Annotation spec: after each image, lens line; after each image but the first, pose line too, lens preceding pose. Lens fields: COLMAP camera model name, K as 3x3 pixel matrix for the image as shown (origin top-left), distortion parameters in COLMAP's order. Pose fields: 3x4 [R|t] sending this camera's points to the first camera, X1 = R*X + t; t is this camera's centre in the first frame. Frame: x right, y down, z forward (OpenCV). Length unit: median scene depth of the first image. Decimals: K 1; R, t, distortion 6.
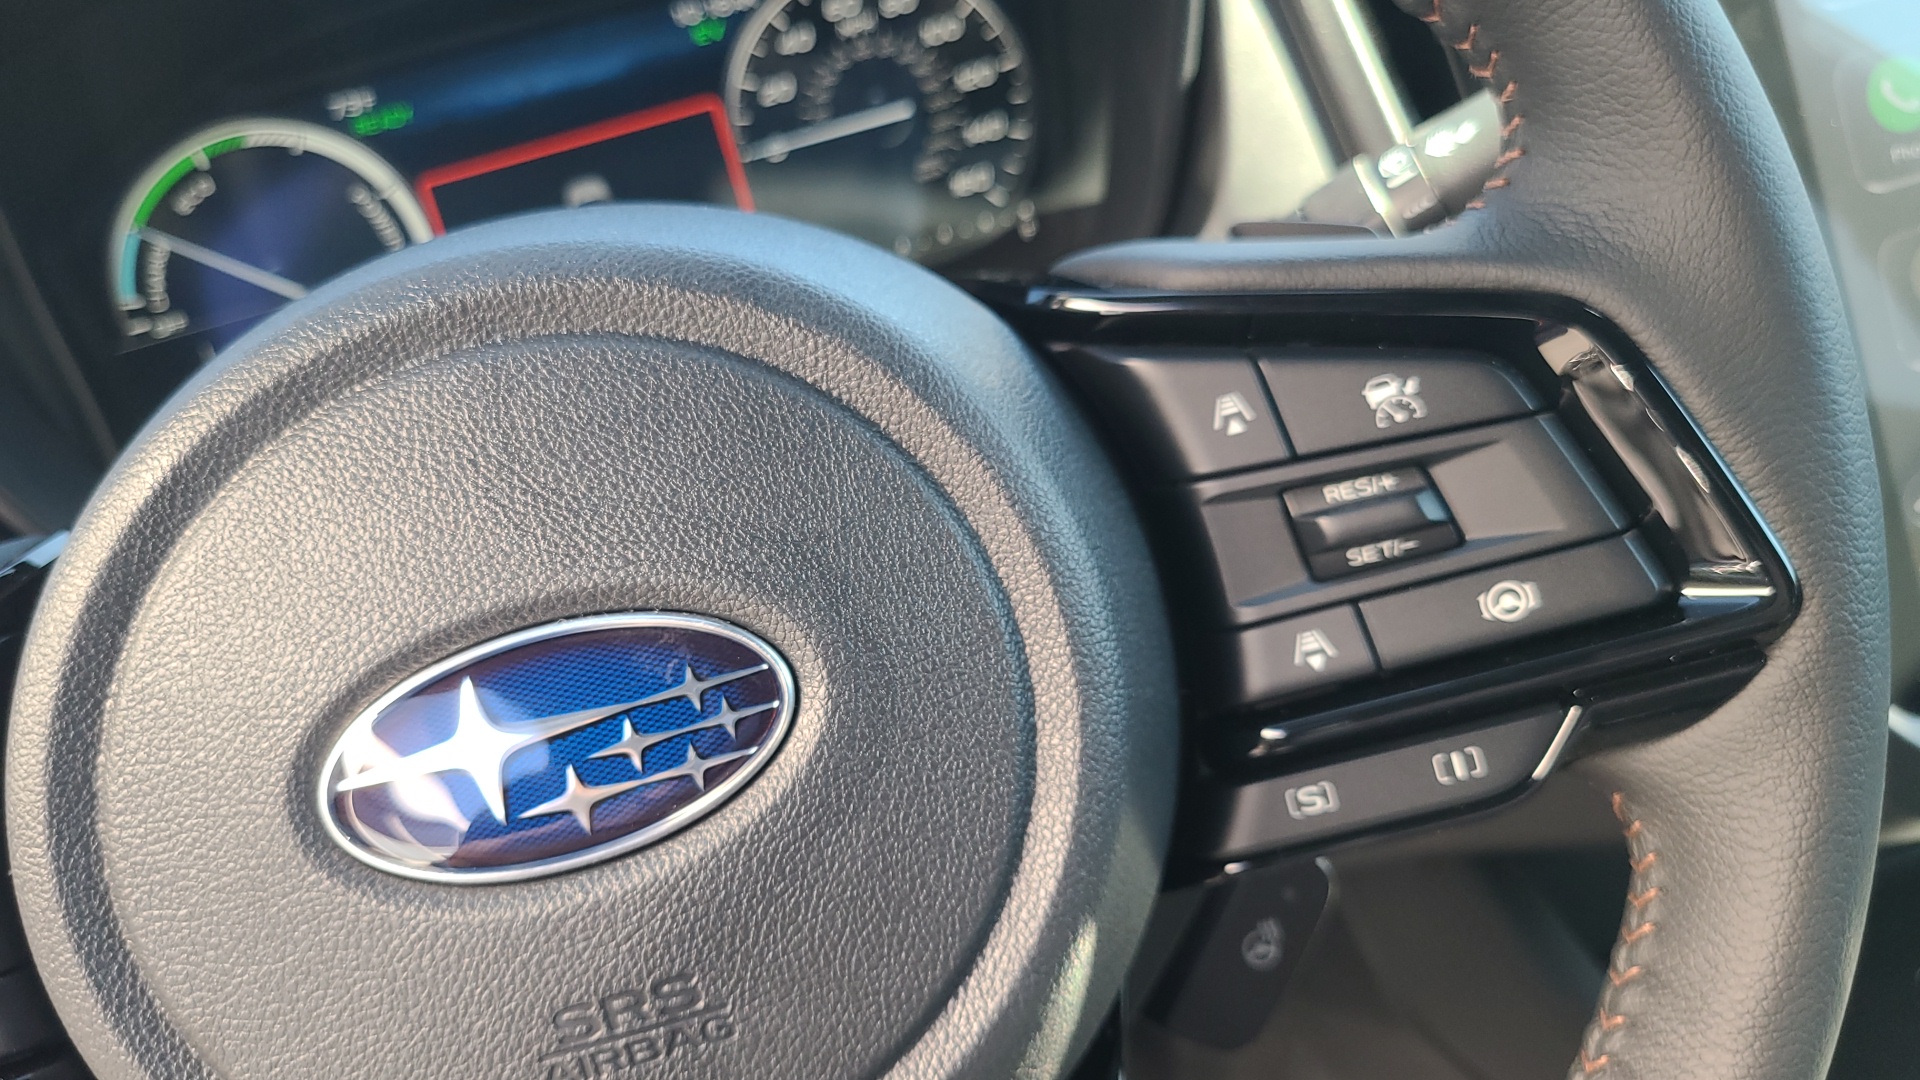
lens RADIAL K [[1428.4, 0, 956.2], [0, 1428.4, 539.2], [0, 0, 1]] dist [0.060926, -0.045072]
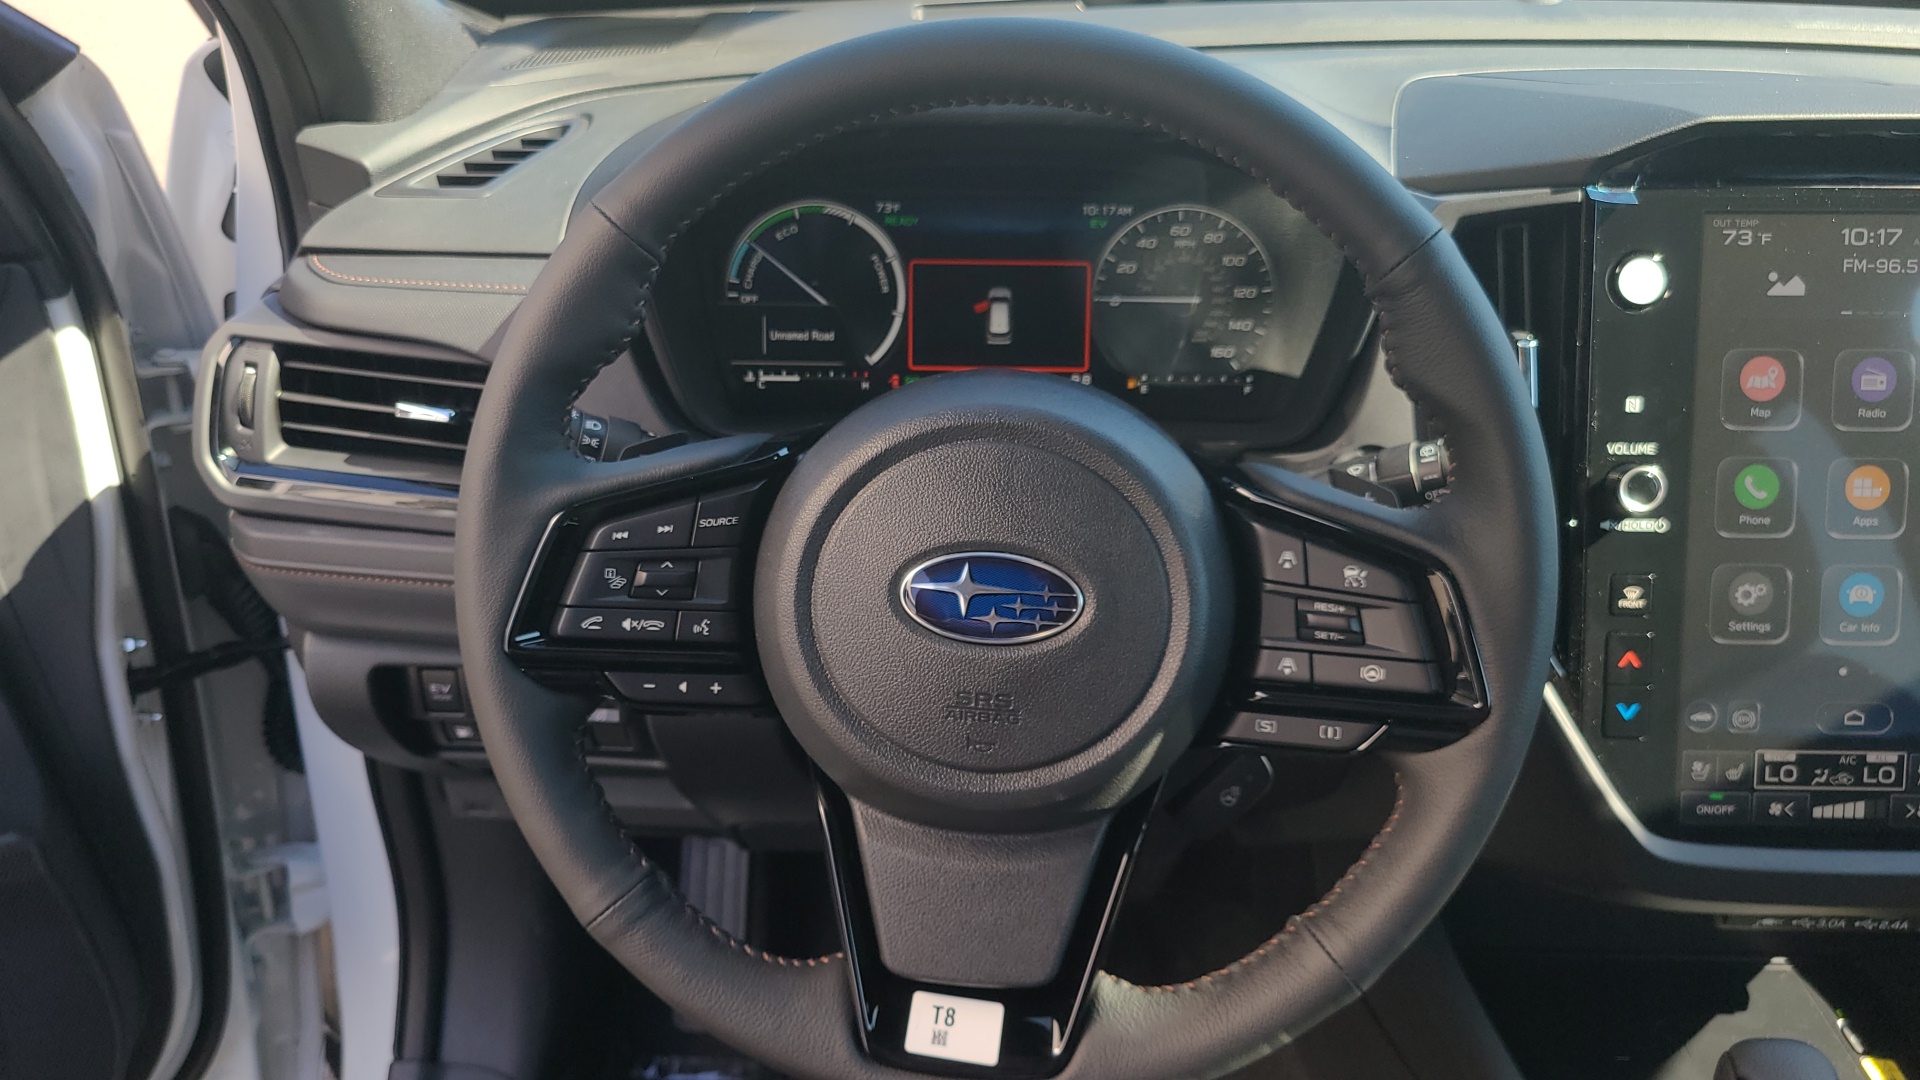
lens RADIAL K [[1428.4, 0, 961.7], [0, 1428.4, 527.0], [0, 0, 1]] dist [0.060926, -0.045072]
pose [[0.940465, 0.323799, -0.103343, -0.084948], [-0.323622, 0.945997, 0.018944, -0.010141], [0.103897, 0.015628, 0.994465, -1.409935]]
